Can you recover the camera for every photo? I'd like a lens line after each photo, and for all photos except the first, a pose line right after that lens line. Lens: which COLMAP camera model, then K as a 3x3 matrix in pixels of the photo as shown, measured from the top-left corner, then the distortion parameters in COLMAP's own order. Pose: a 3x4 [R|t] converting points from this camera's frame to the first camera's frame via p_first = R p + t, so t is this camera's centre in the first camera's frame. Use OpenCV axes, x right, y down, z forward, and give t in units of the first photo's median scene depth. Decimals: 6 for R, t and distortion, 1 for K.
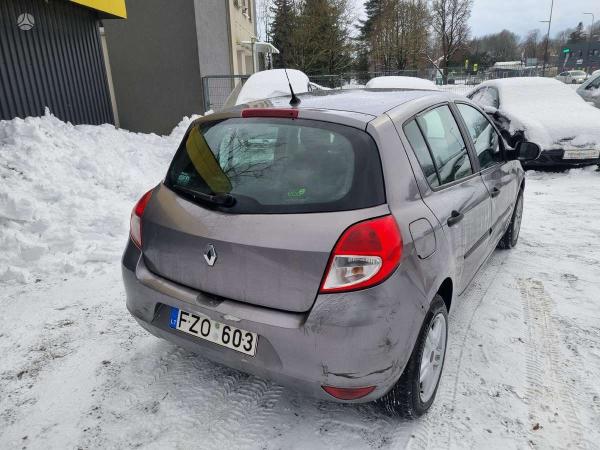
lens RADIAL K [[427.8, 0, 302.4], [0, 427.8, 227.5], [0, 0, 1]] dist [0.035812, -0.042565]
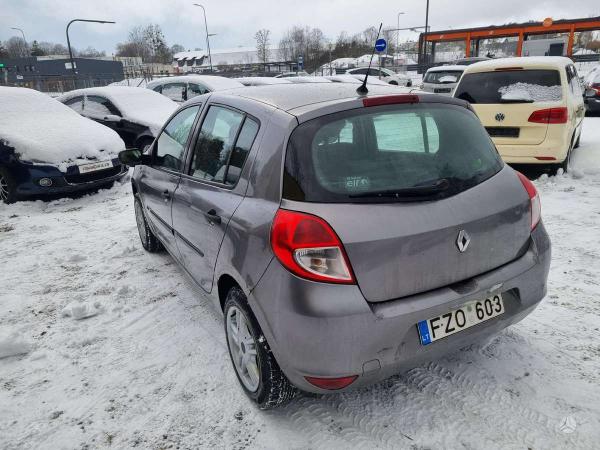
lens RADIAL K [[427.8, 0, 302.4], [0, 427.8, 227.5], [0, 0, 1]] dist [0.035812, -0.042565]
pose [[0.489023, -0.254743, 0.834244, -1.150821], [0.277556, 0.952138, 0.128044, -0.184500], [-0.826934, 0.168932, 0.536323, 0.733884]]
